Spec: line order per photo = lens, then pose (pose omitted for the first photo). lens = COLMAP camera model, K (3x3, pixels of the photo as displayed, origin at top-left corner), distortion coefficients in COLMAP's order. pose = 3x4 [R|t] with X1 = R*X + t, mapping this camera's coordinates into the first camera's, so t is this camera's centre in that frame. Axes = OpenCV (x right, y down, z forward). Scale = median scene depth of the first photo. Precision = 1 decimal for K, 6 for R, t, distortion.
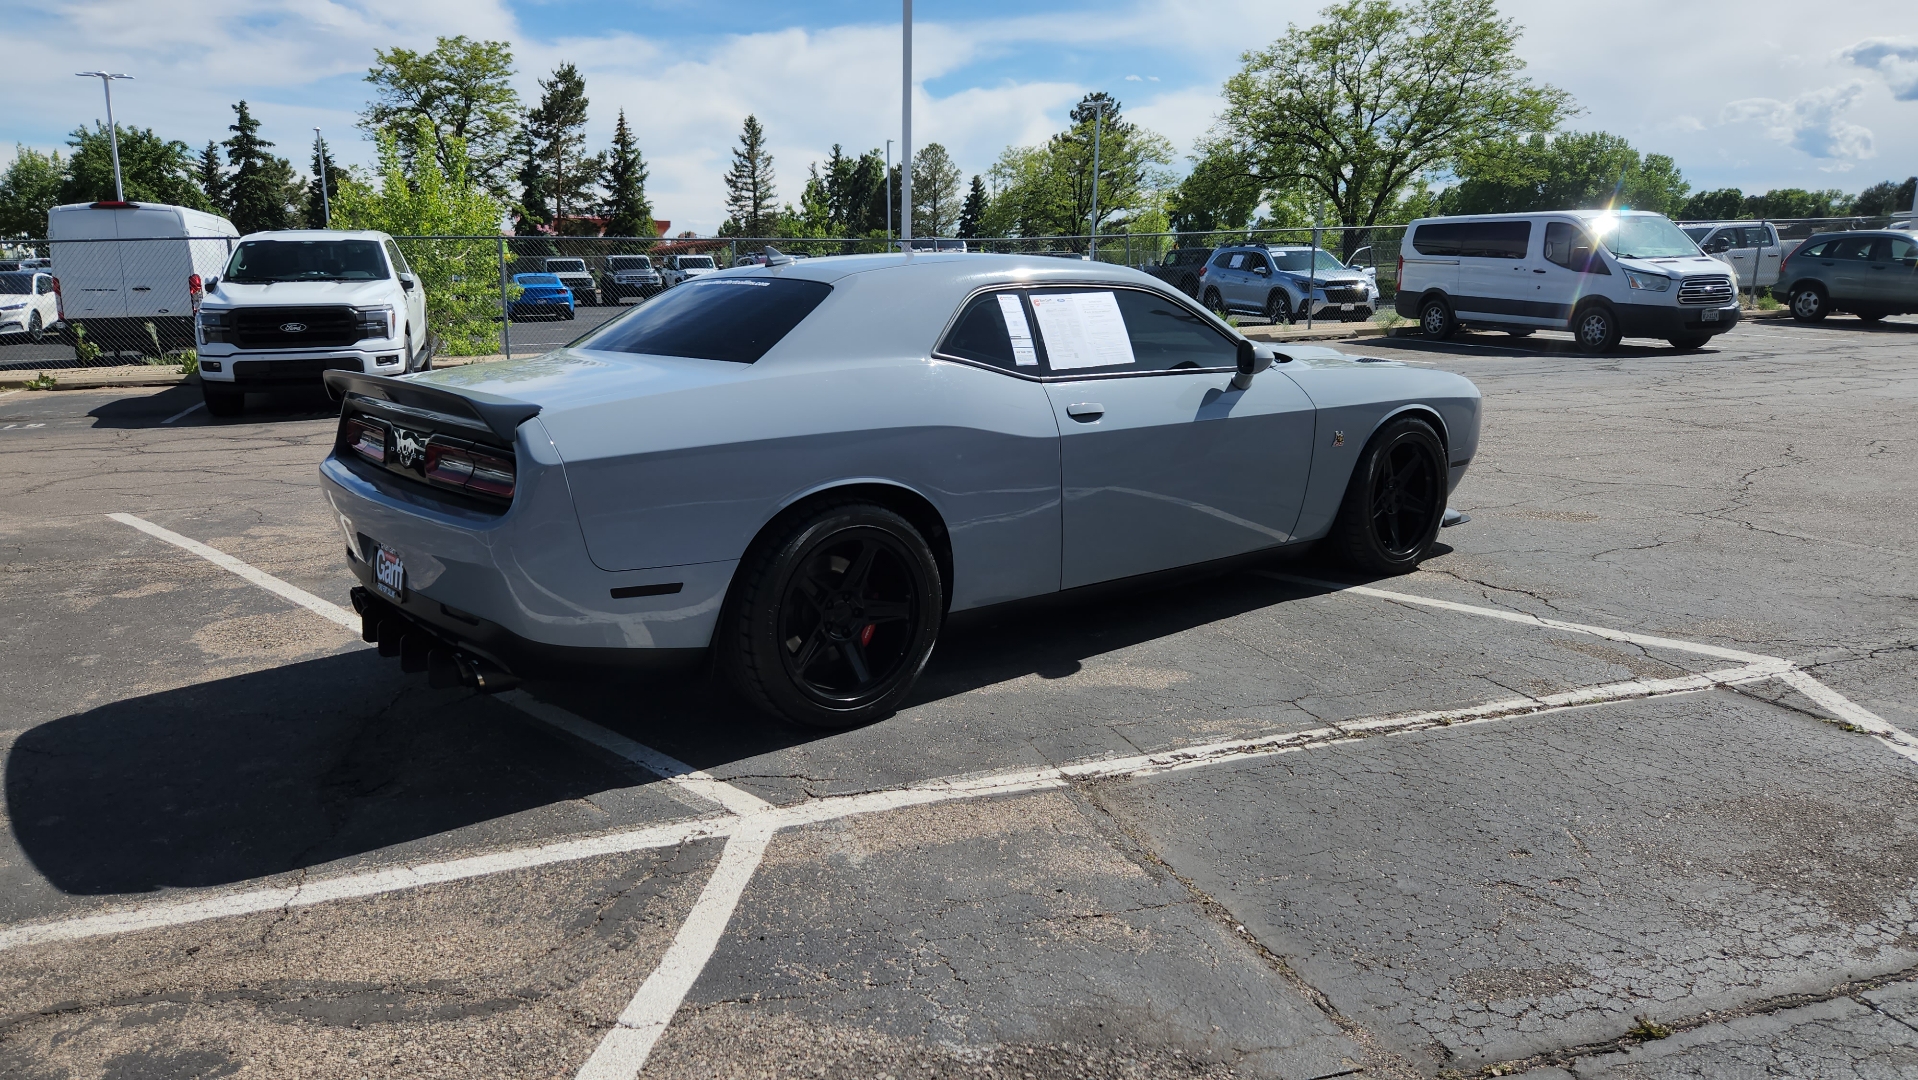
lens RADIAL K [[1283.7, 0, 917.6], [0, 1283.7, 535.3], [0, 0, 1]] dist [0.068205, -0.052407]
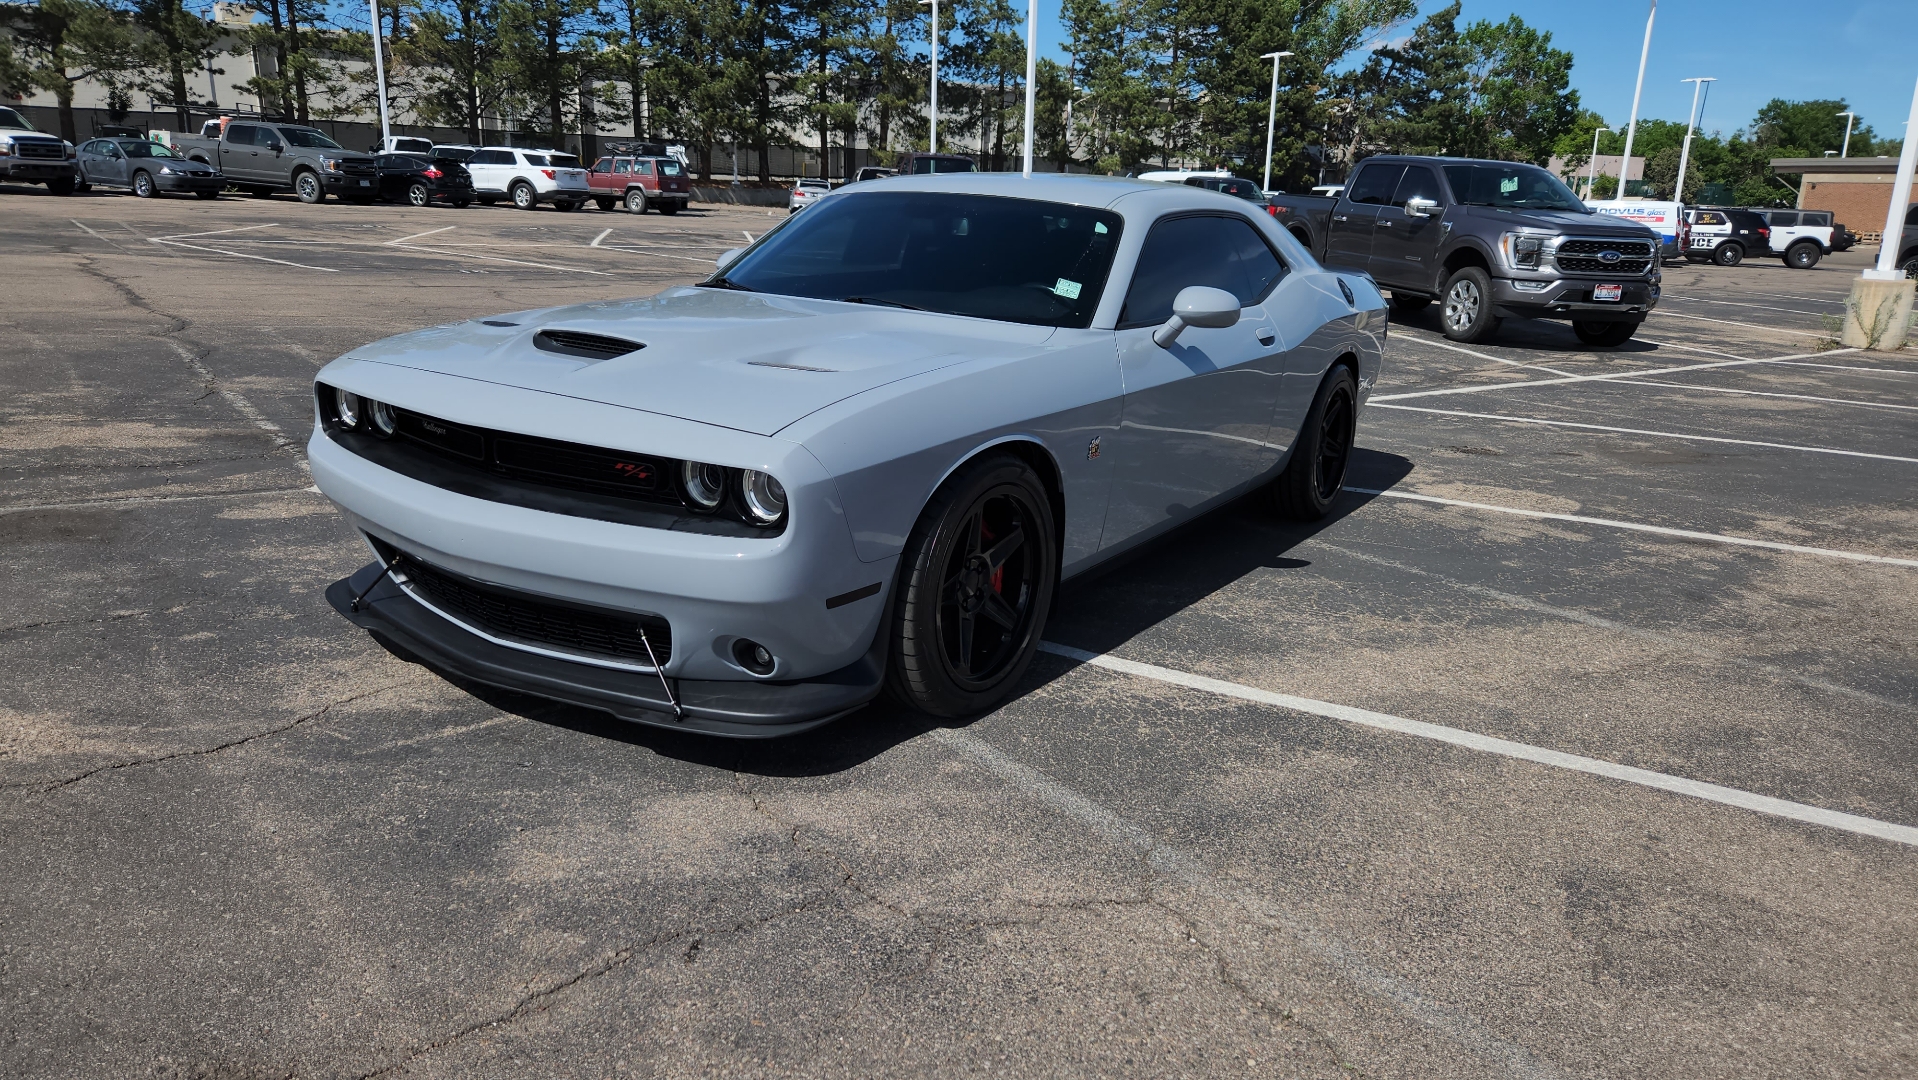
lens RADIAL K [[1286.5, 0, 928.2], [0, 1286.5, 540.6], [0, 0, 1]] dist [0.062456, -0.045379]
pose [[-0.949231, 0.056641, -0.309437, 0.083536], [-0.090848, 0.892387, 0.442032, -0.078043], [0.301175, 0.447702, -0.841936, 0.379568]]
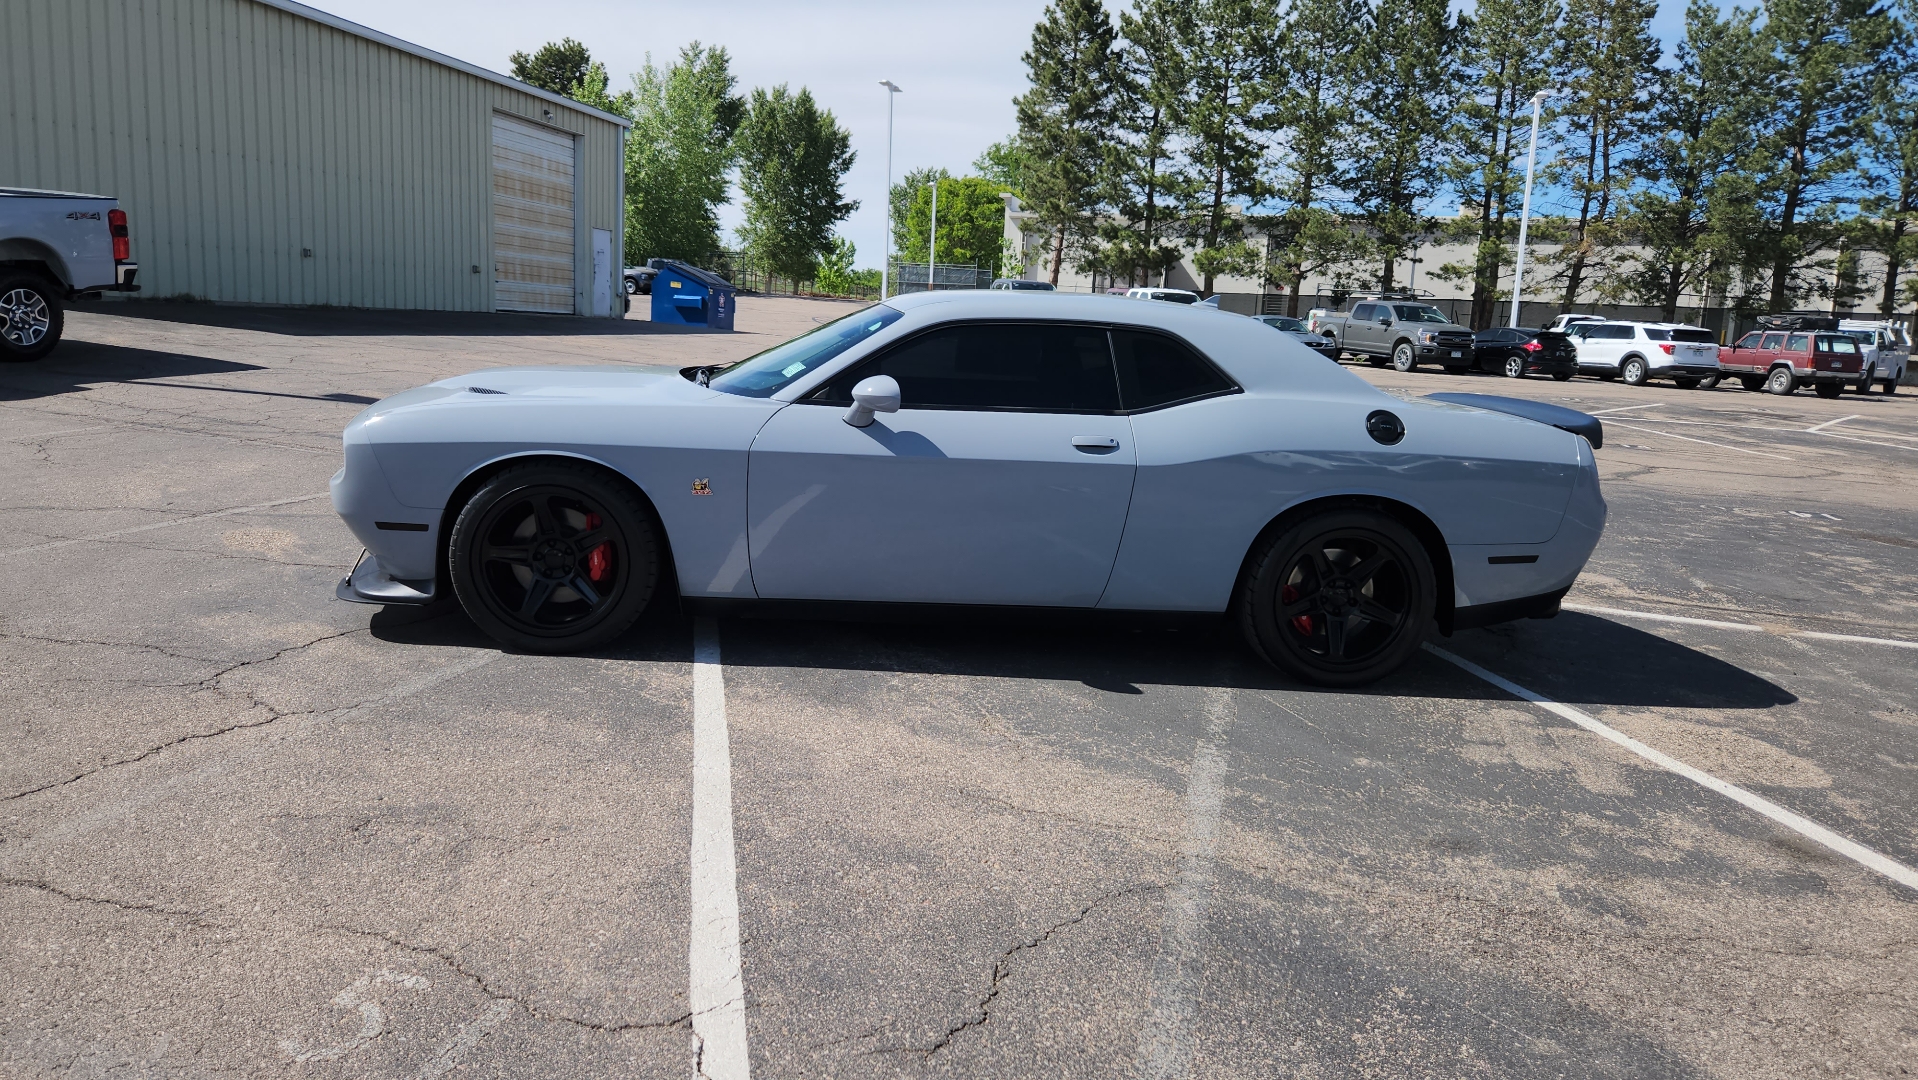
lens RADIAL K [[1284.4, 0, 919.1], [0, 1284.4, 530.0], [0, 0, 1]] dist [0.071014, -0.058234]
pose [[-0.830661, -0.129927, 0.541407, -0.101007], [0.064103, 0.943608, 0.324798, -0.075857], [-0.553076, 0.304503, -0.775490, 0.383335]]
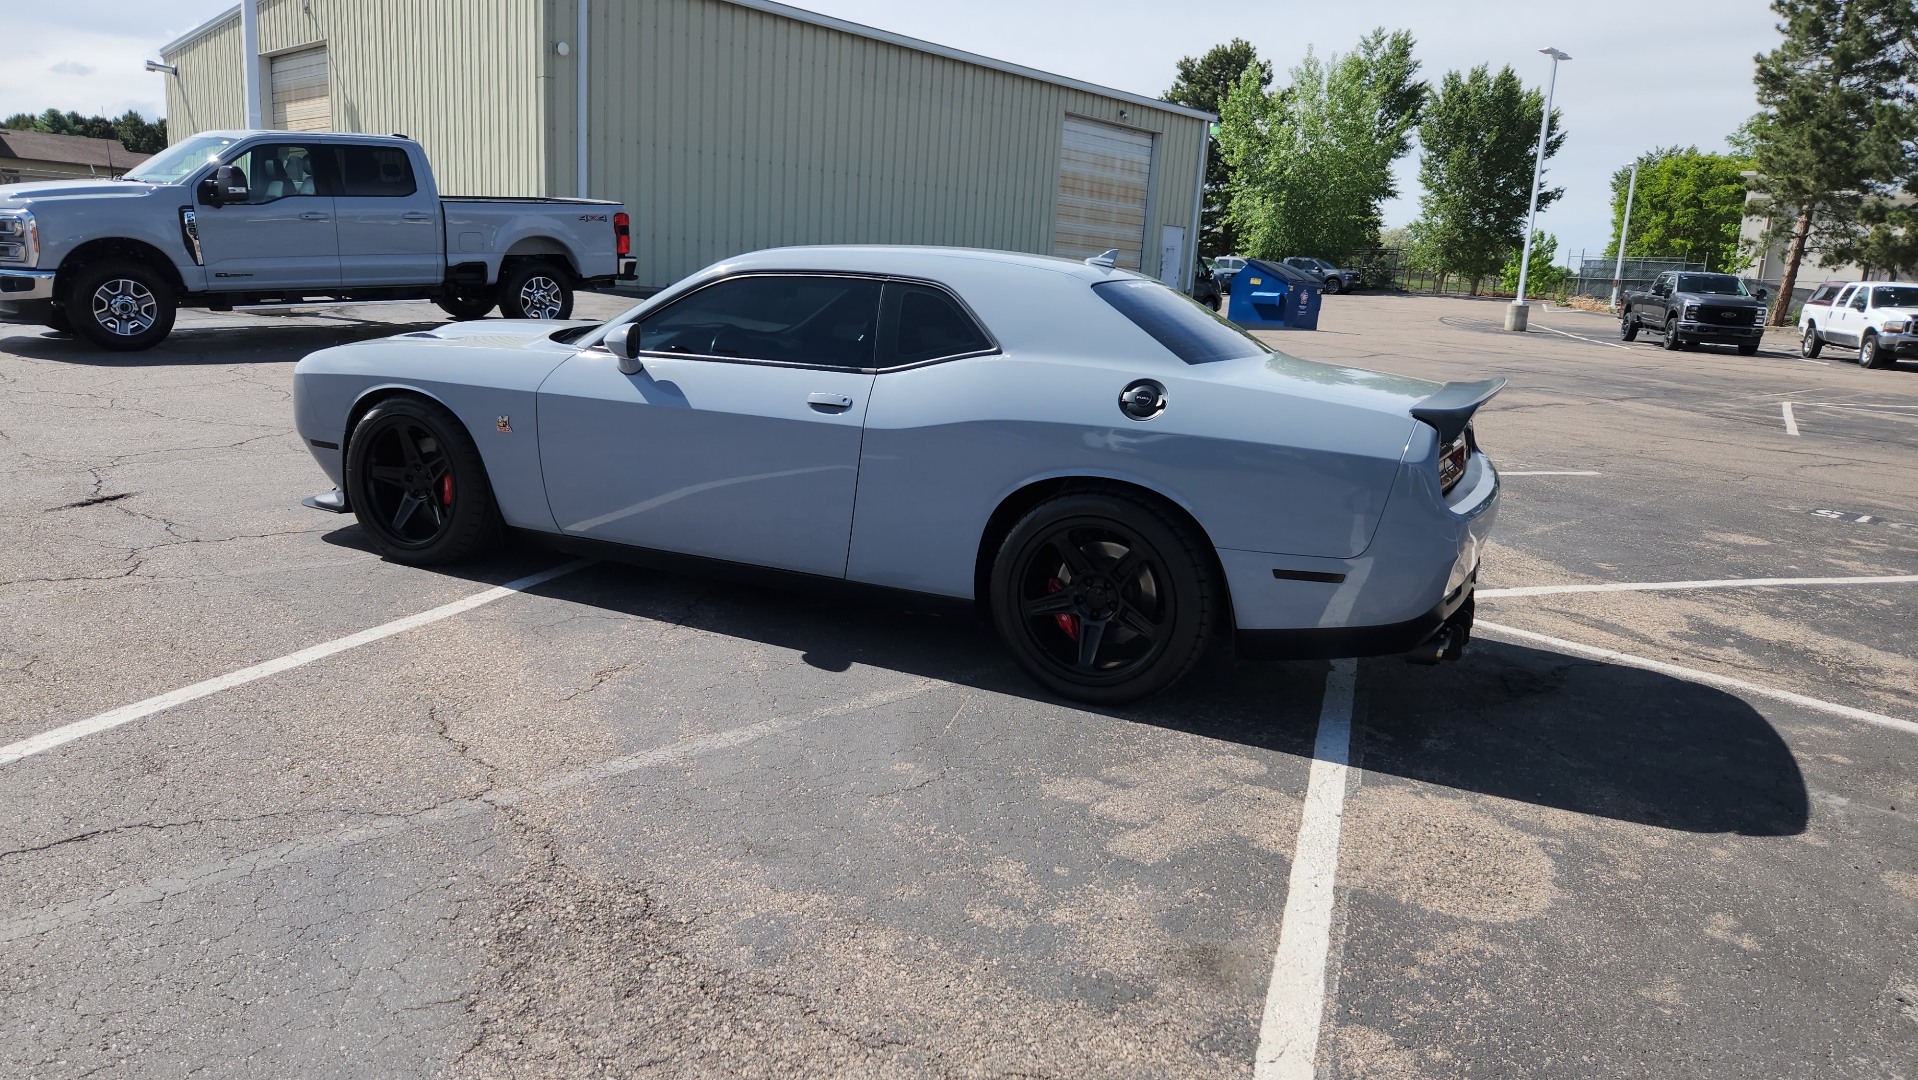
lens RADIAL K [[1287.7, 0, 928.5], [0, 1287.7, 544.7], [0, 0, 1]] dist [0.072420, -0.061343]
pose [[-0.448343, -0.199306, 0.871359, -0.180374], [0.125862, 0.951036, 0.282291, -0.055210], [-0.884956, 0.236234, -0.401305, 0.286157]]
